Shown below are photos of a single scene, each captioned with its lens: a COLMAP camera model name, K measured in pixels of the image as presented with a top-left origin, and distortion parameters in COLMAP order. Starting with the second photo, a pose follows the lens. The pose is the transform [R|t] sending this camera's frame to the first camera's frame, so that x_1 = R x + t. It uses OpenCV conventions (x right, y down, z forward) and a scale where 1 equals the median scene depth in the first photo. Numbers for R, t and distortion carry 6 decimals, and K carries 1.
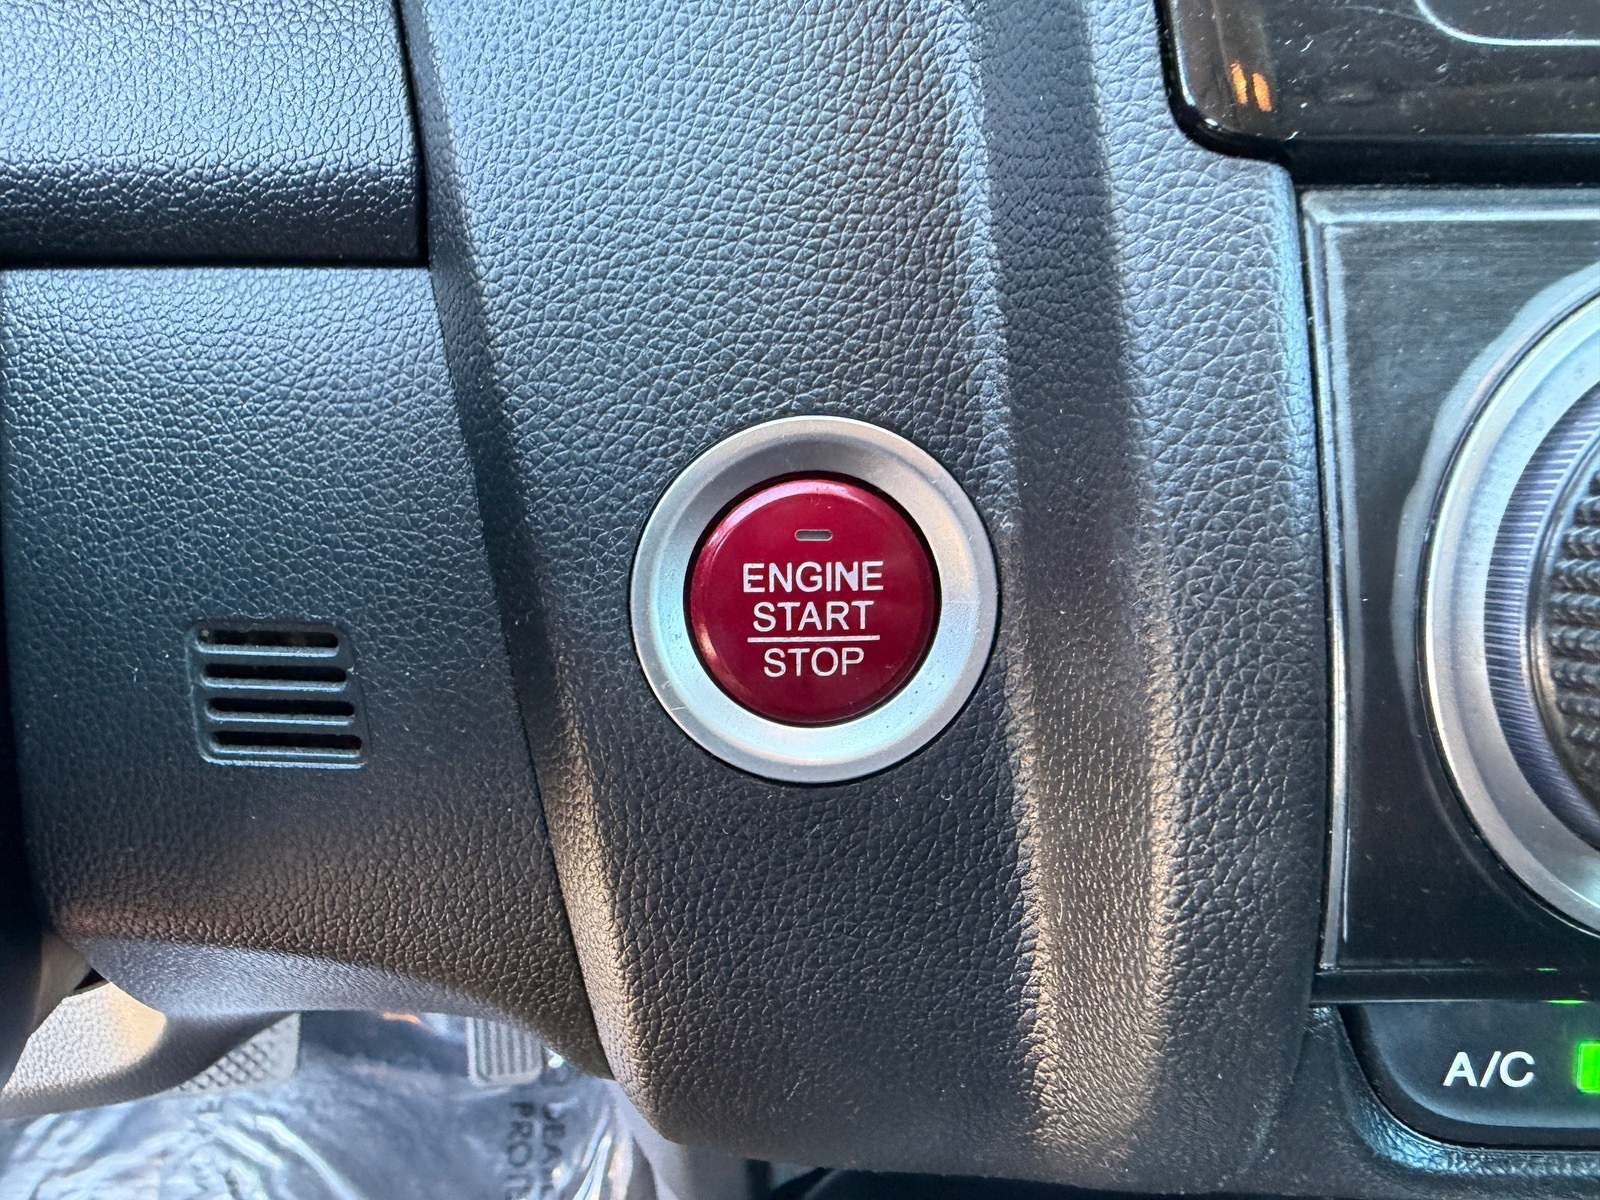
lens RADIAL K [[1170.3, 0, 724.7], [0, 1170.3, 570.7], [0, 0, 1]] dist [-0.000086, 0.000042]
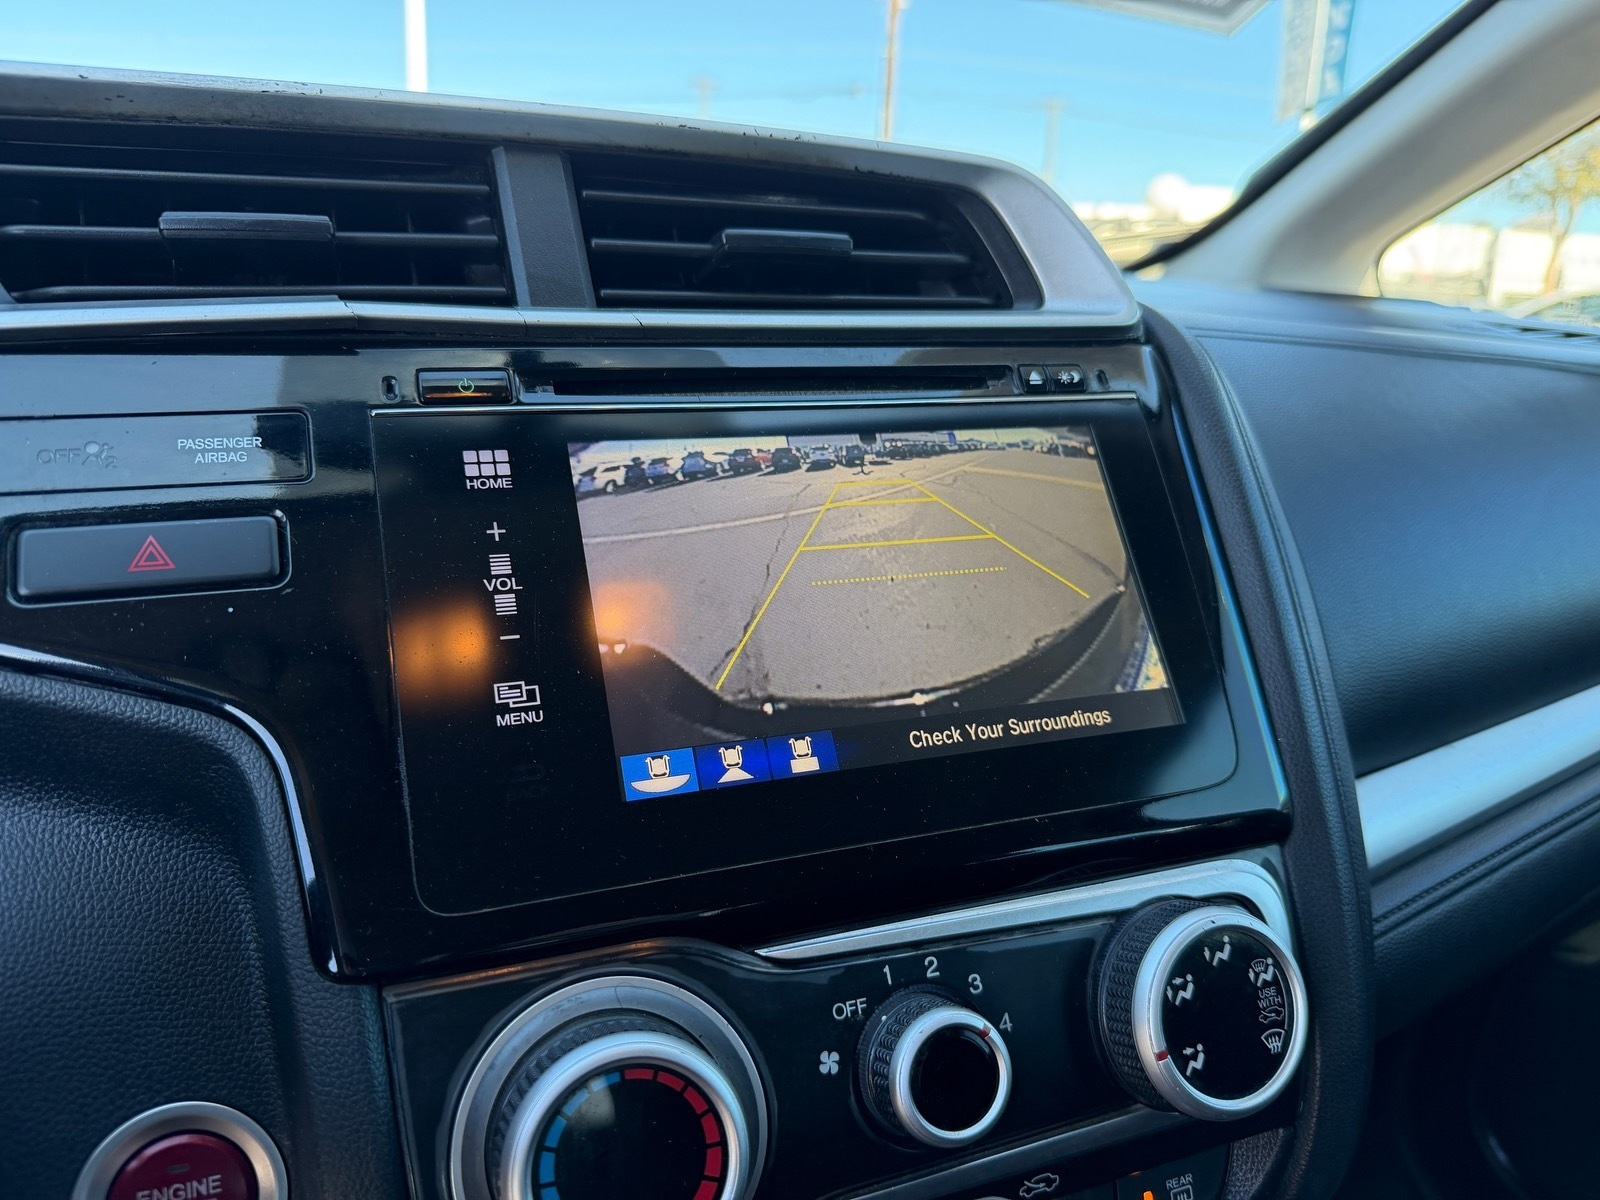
lens RADIAL K [[1188.7, 0, 806.7], [0, 1188.7, 593.8], [0, 0, 1]] dist [-0.028405, -0.000639]
pose [[0.943199, -0.074405, 0.323790, 0.483727], [0.141896, 0.971455, -0.190109, -0.422549], [-0.300402, 0.225255, 0.926833, -1.224521]]
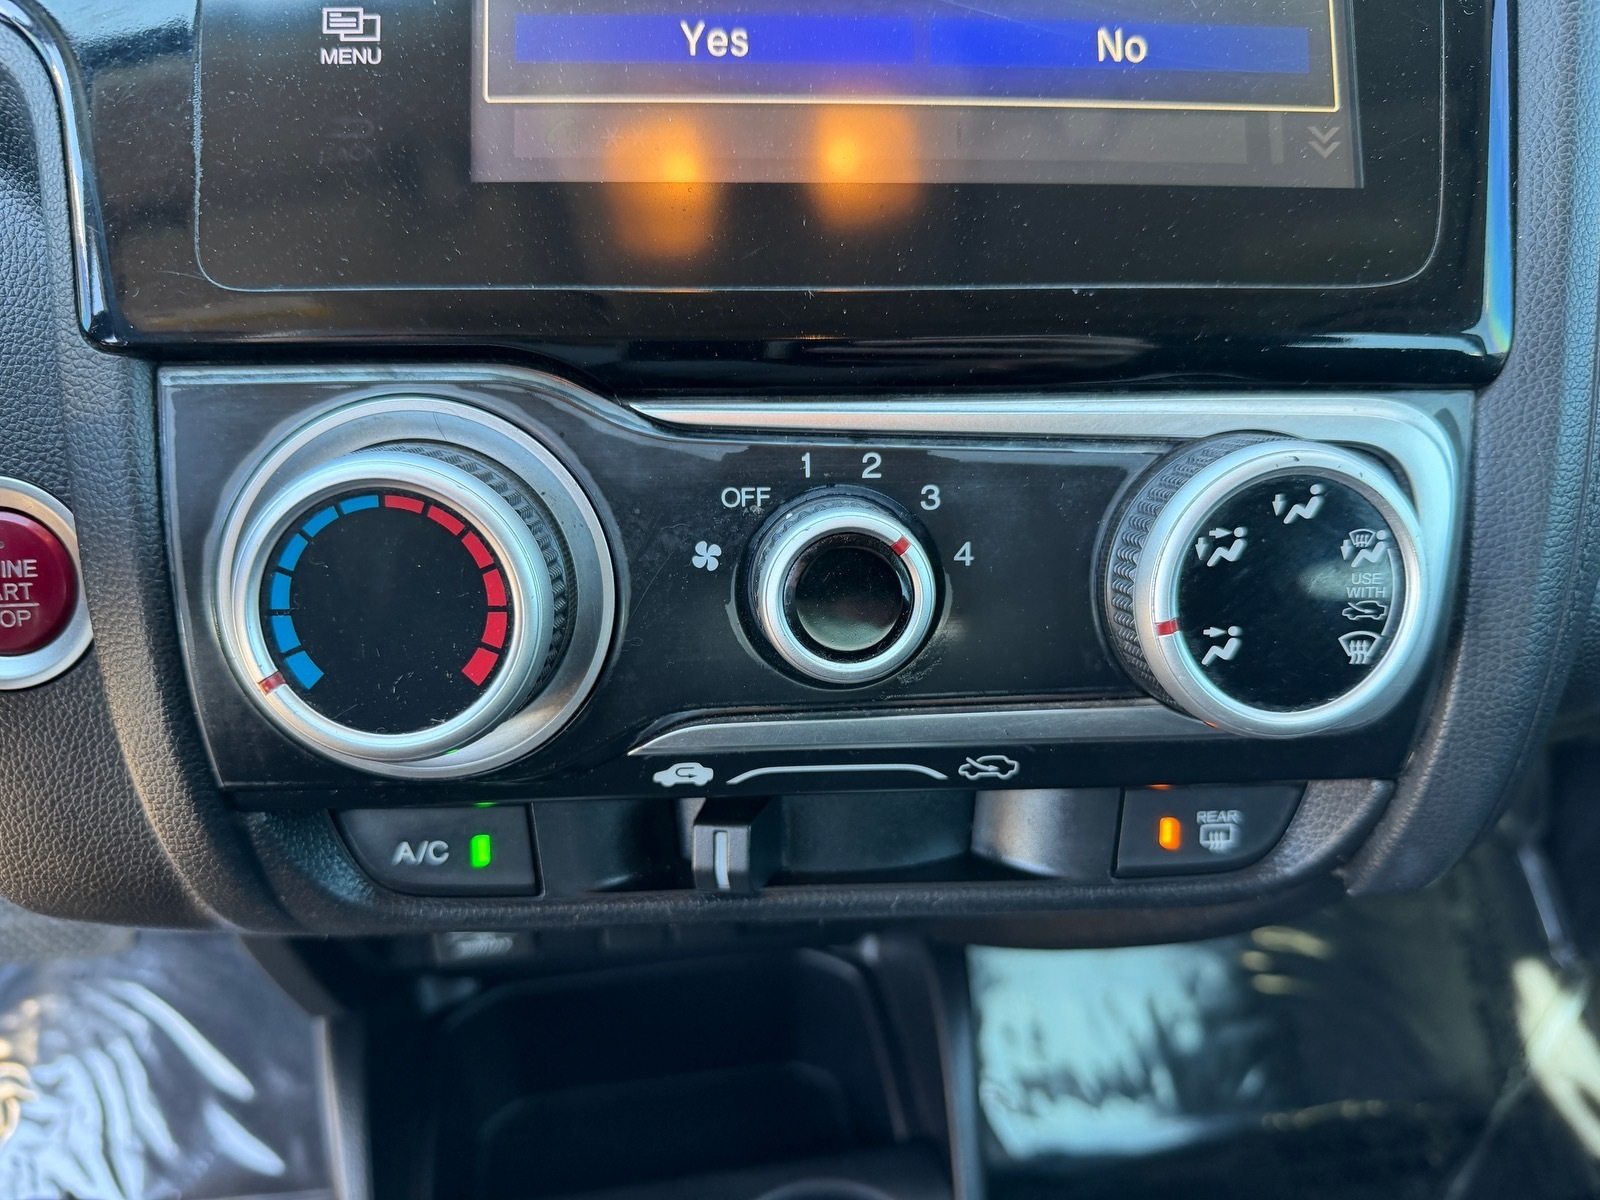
lens RADIAL K [[1150.3, 0, 756.9], [0, 1150.3, 559.2], [0, 0, 1]] dist [0.078958, -0.126857]
pose [[0.999773, -0.003687, 0.021008, 1.154271], [0.002327, 0.997922, 0.064387, -0.116017], [-0.021201, -0.064323, 0.997704, -0.709715]]
